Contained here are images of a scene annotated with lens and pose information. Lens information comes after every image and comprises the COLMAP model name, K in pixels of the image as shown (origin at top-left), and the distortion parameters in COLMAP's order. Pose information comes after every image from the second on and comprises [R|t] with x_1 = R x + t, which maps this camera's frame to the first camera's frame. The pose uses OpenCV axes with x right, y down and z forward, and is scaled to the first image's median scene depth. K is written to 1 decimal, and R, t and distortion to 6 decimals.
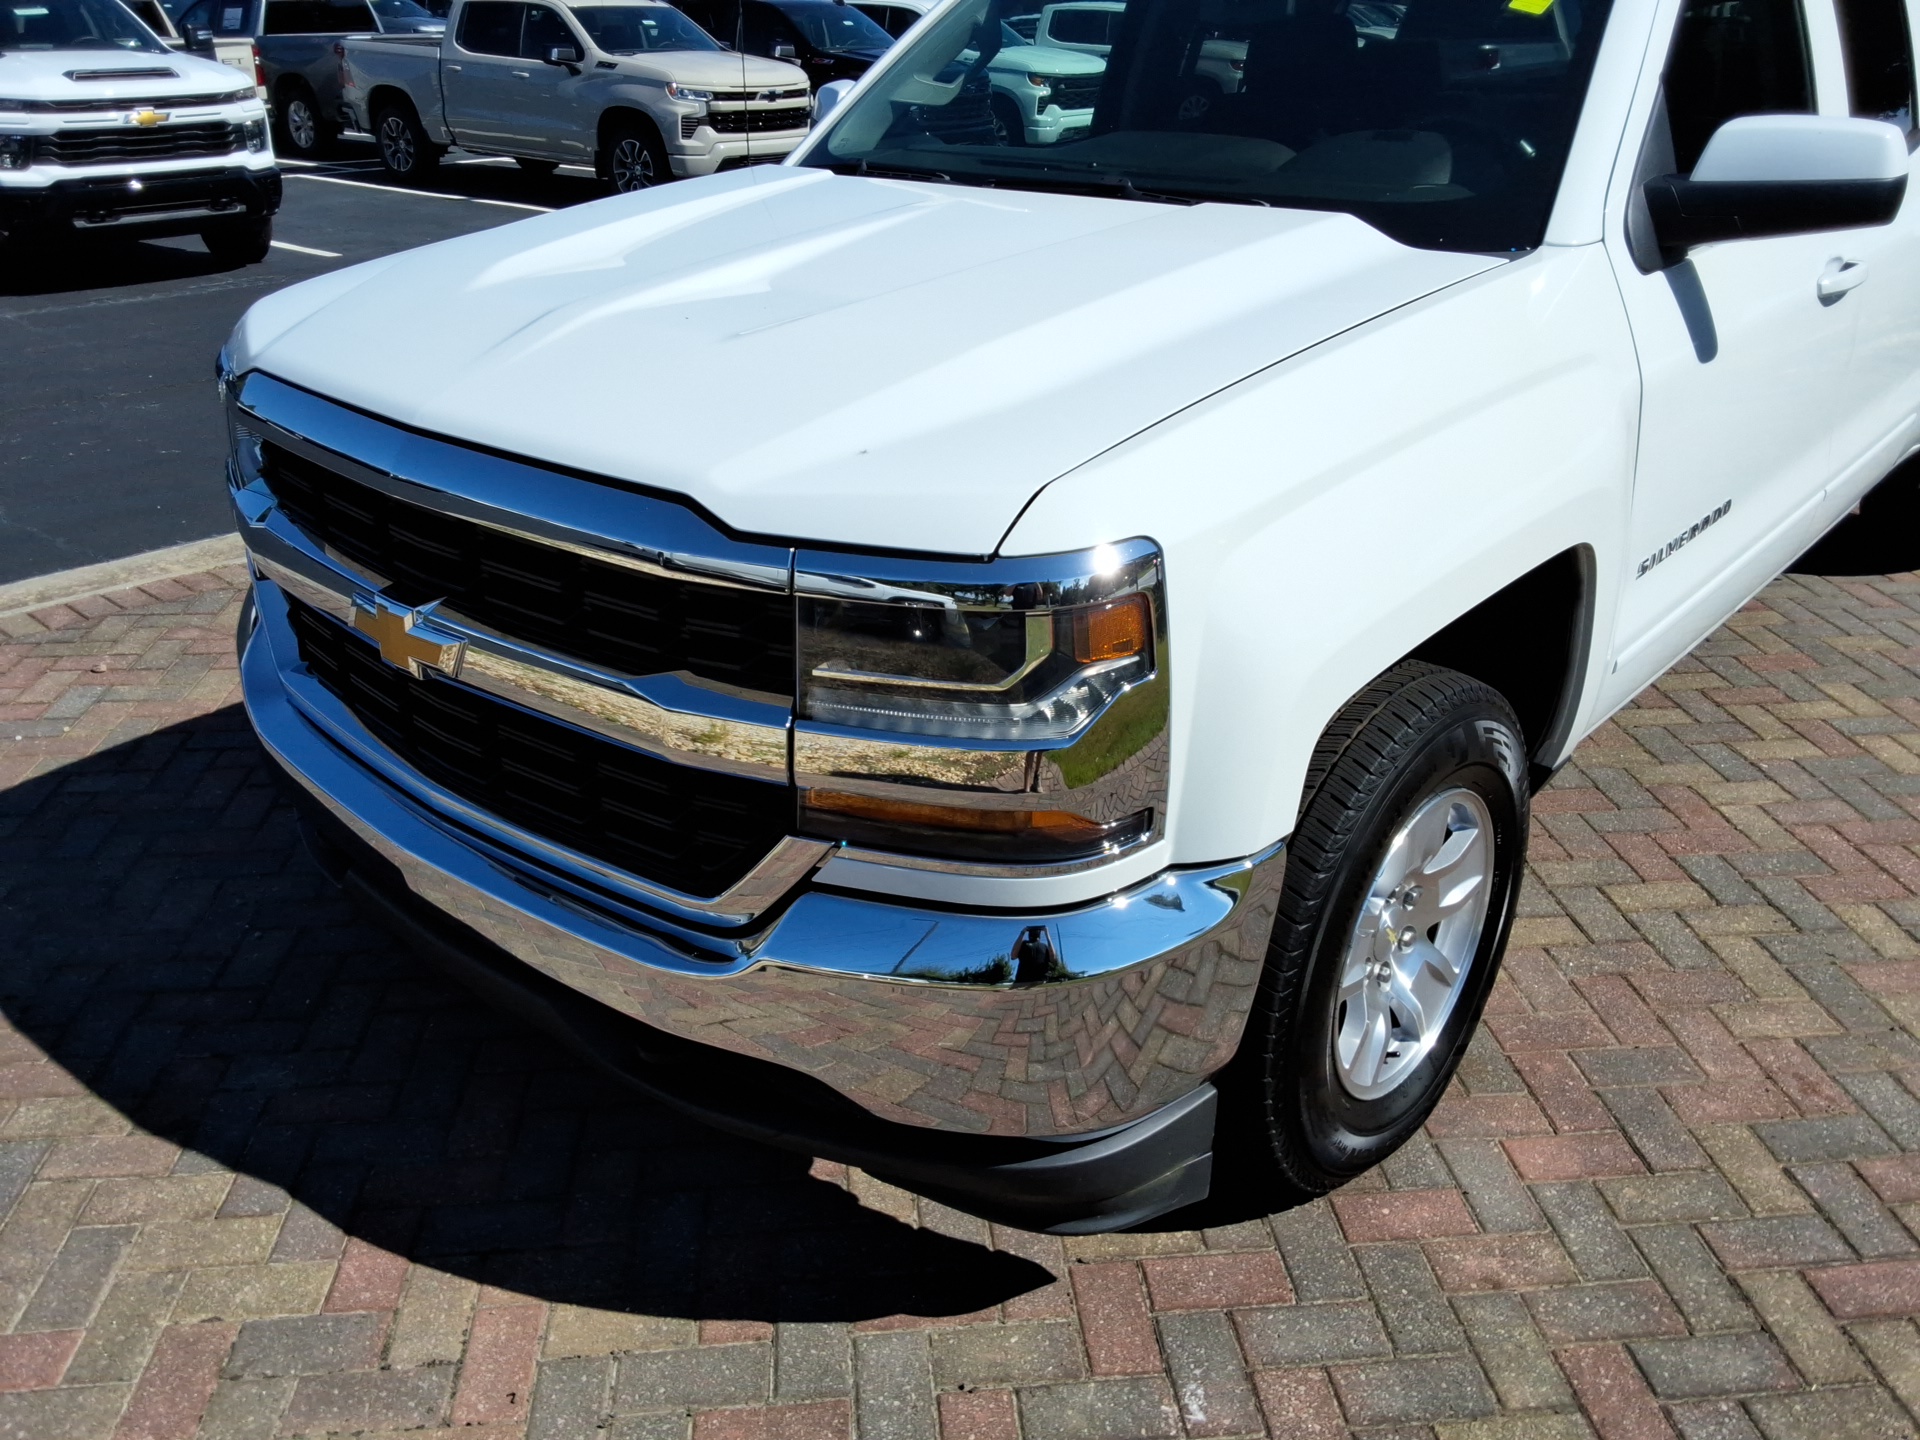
lens RADIAL K [[1539.9, 0, 968.4], [0, 1539.9, 705.8], [0, 0, 1]] dist [0.115713, -0.174612]
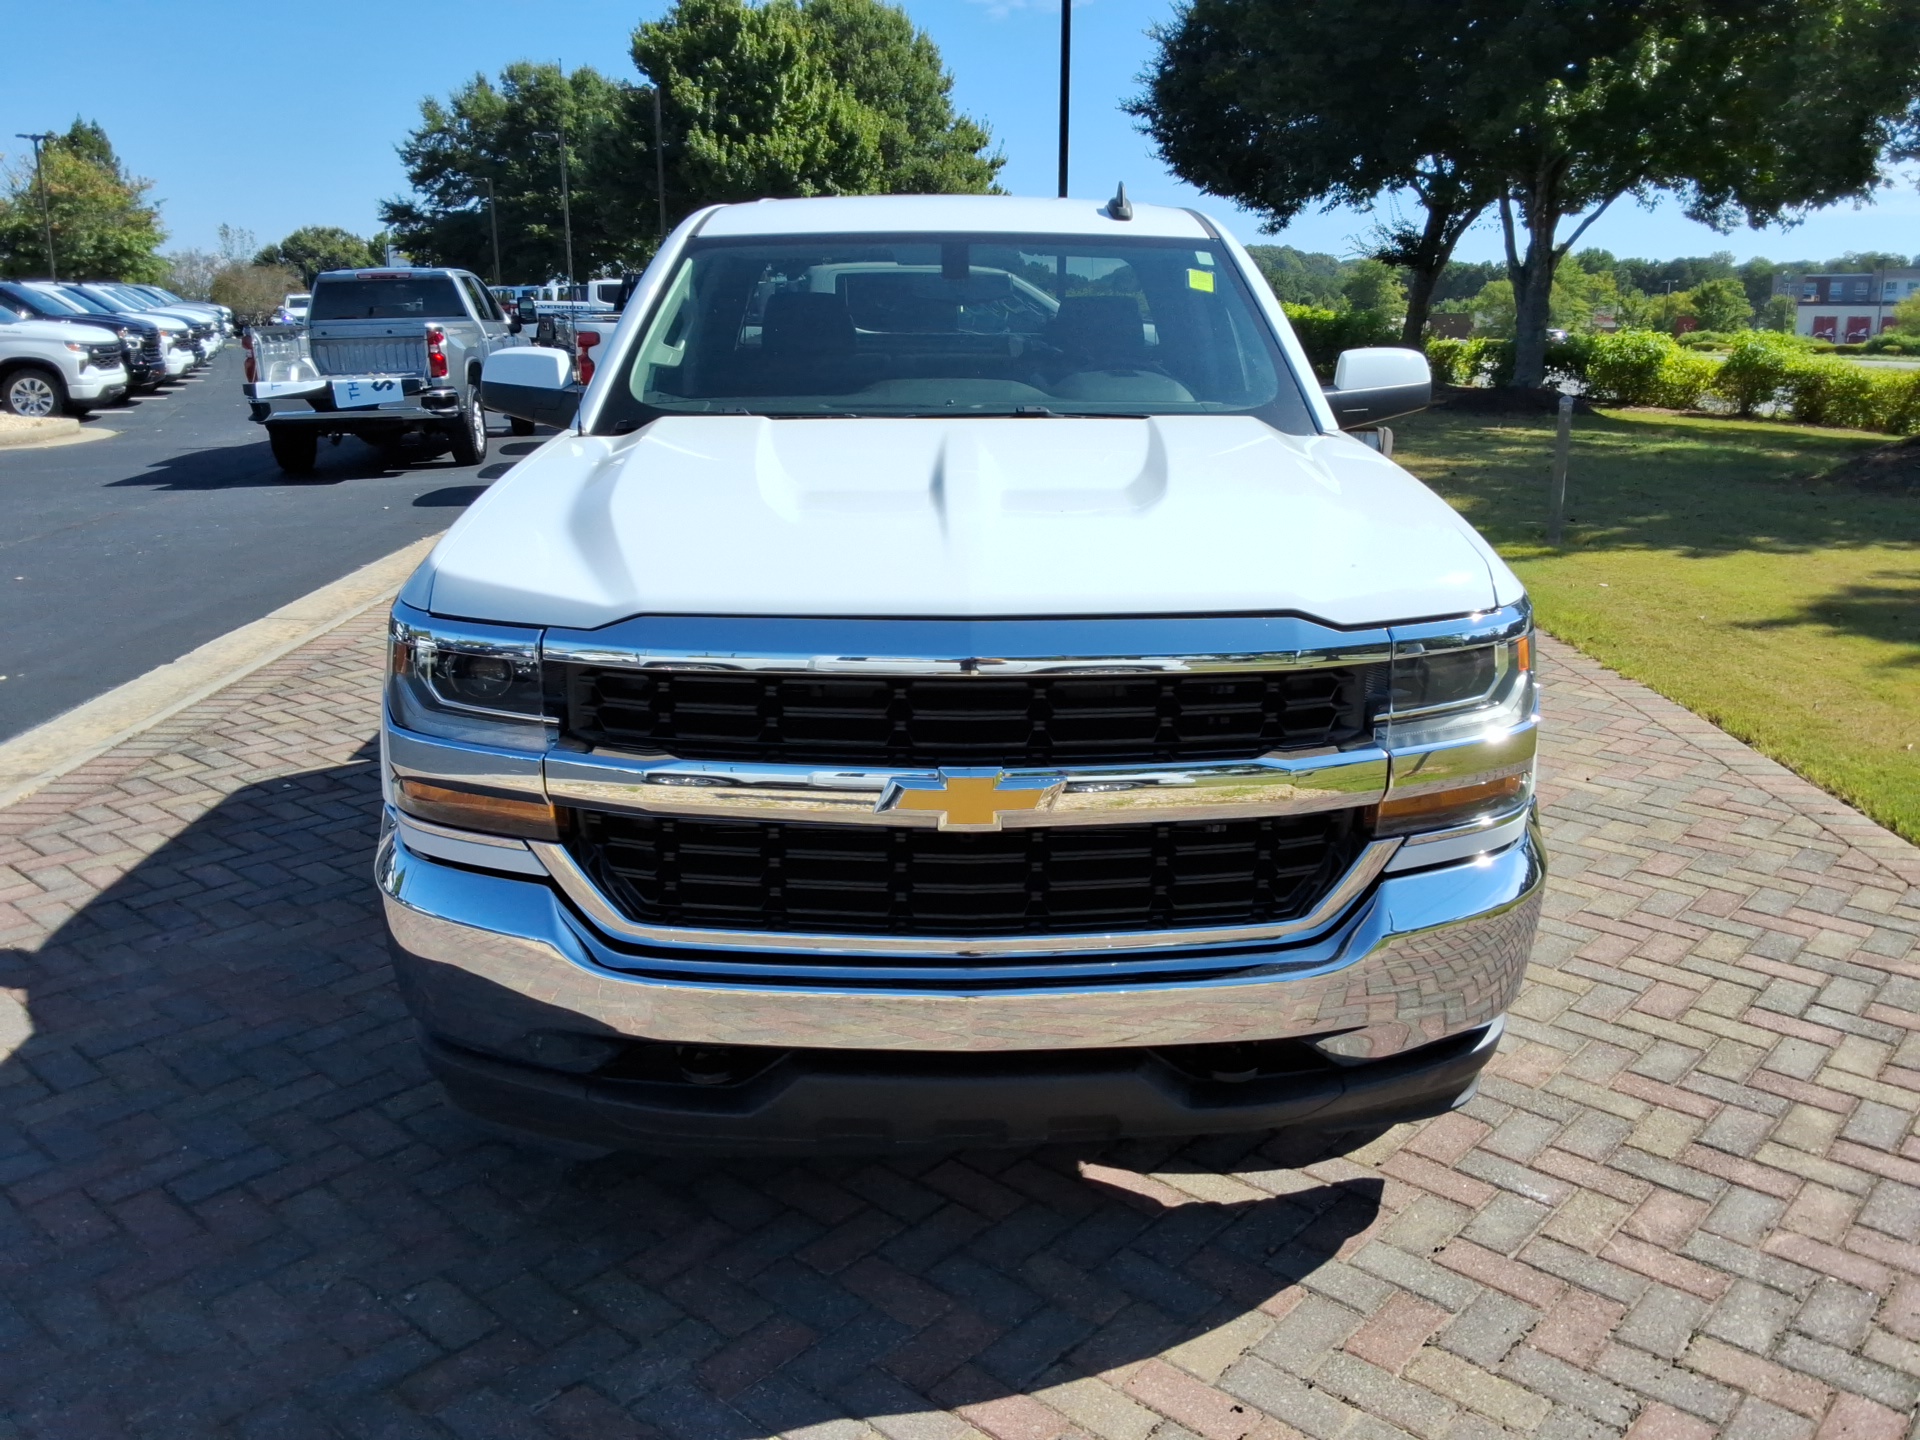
lens RADIAL K [[1539.9, 0, 969.4], [0, 1539.9, 704.5], [0, 0, 1]] dist [0.115713, -0.174612]
pose [[0.734125, -0.170977, 0.657136, -0.858347], [0.274359, 0.959952, -0.056737, -0.037523], [-0.621118, 0.221943, 0.751634, 0.104224]]
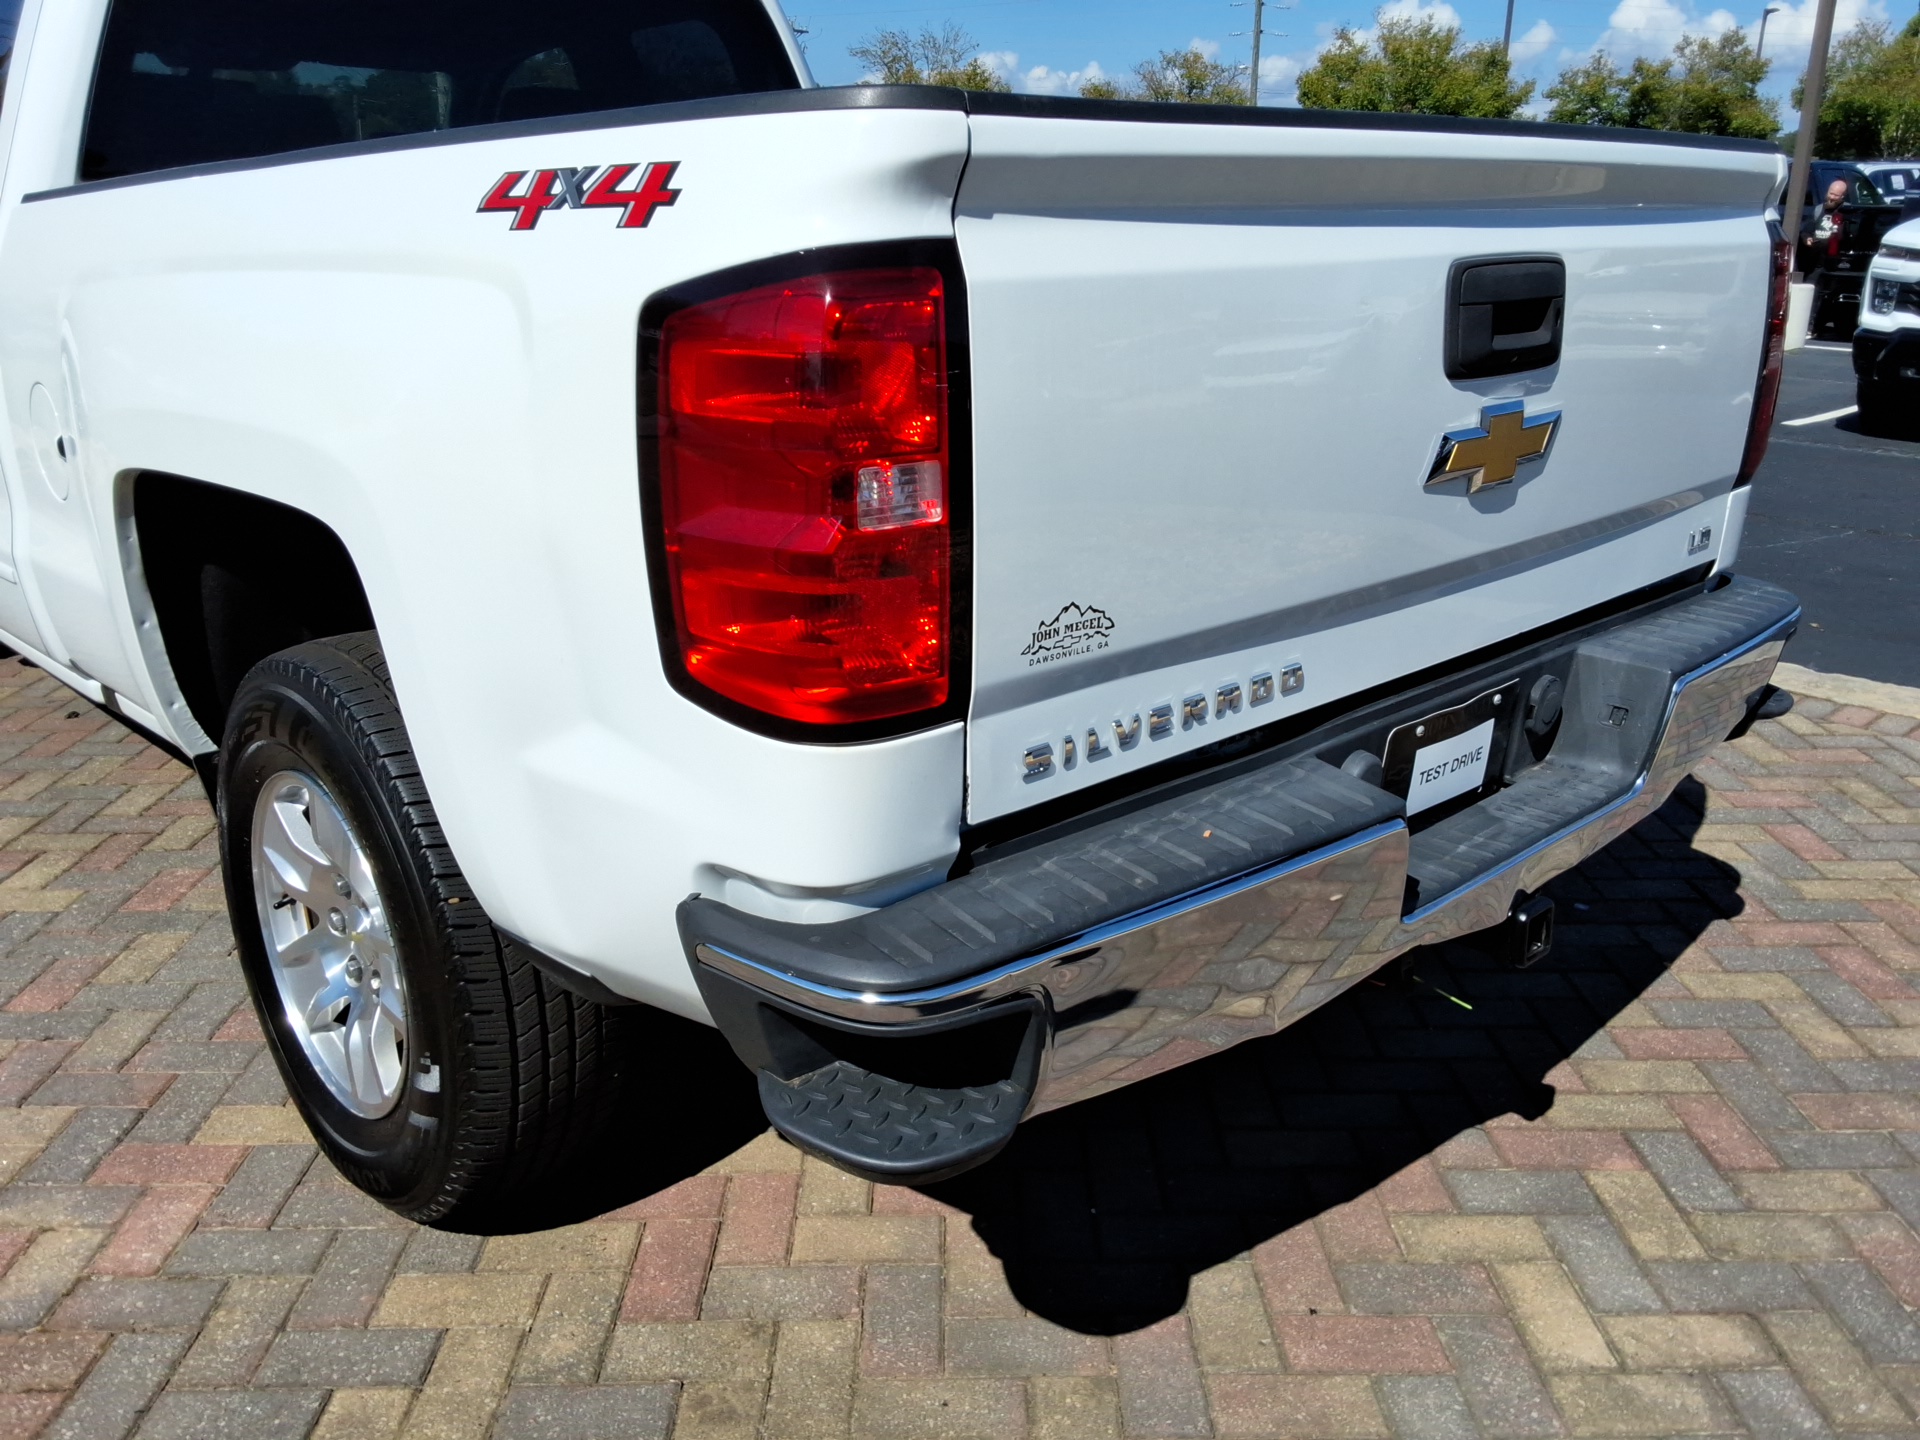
lens RADIAL K [[1539.9, 0, 966.6], [0, 1539.9, 715.7], [0, 0, 1]] dist [0.115713, -0.174612]
pose [[-0.083067, 0.310703, -0.946870, 1.918605], [-0.407990, 0.856272, 0.316767, -0.810074], [0.909200, 0.412627, 0.055636, 2.080218]]
